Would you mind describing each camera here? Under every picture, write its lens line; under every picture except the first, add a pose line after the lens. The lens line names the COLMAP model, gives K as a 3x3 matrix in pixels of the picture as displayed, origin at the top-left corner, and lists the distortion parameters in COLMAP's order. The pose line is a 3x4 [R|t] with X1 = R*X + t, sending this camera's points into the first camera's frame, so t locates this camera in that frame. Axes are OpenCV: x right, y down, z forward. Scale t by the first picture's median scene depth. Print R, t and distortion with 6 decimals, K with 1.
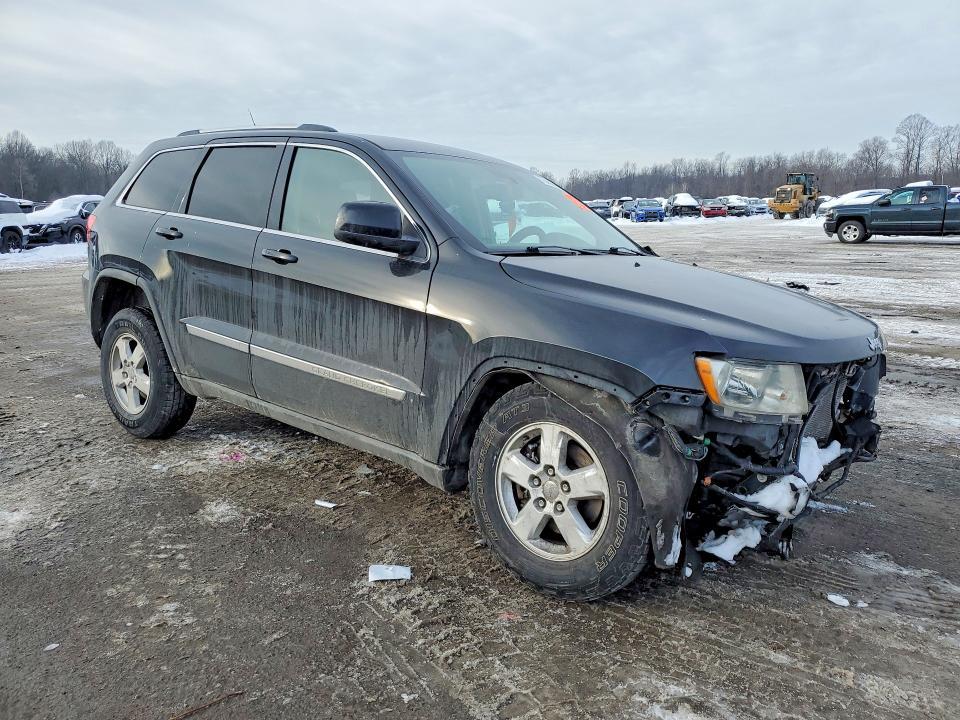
lens RADIAL K [[744.9, 0, 480.0], [0, 744.9, 361.8], [0, 0, 1]] dist [0.008661, 0.013173]
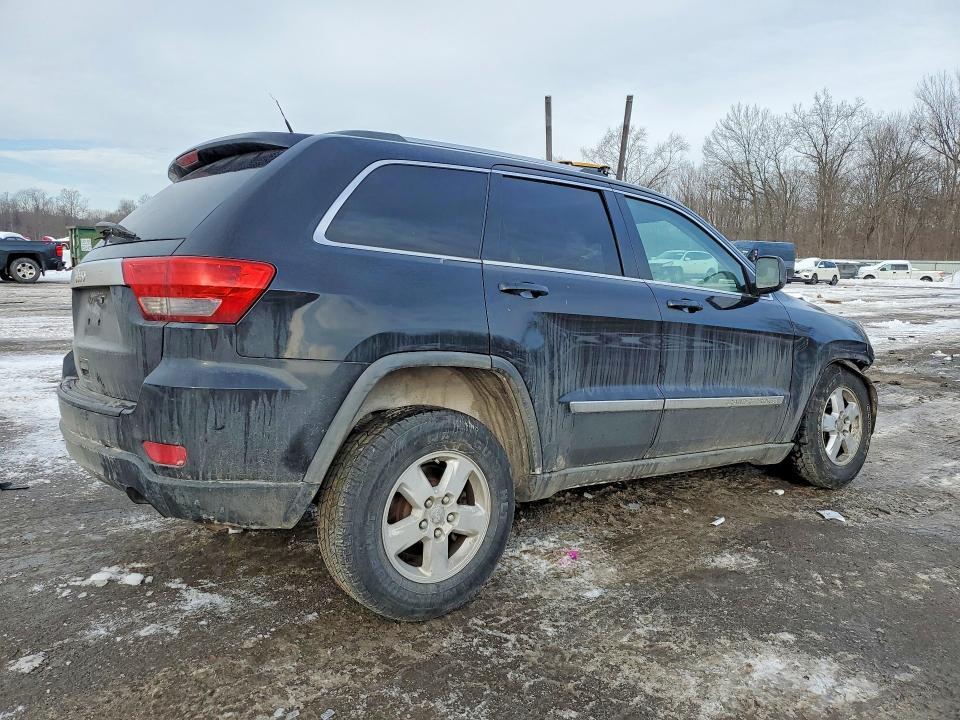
lens RADIAL K [[744.9, 0, 484.2], [0, 744.9, 359.0], [0, 0, 1]] dist [0.008661, 0.013173]
pose [[0.226209, -0.124230, 0.966124, -1.202501], [0.170061, 0.981638, 0.086407, -0.184790], [-0.959119, 0.144754, 0.243182, 0.919762]]
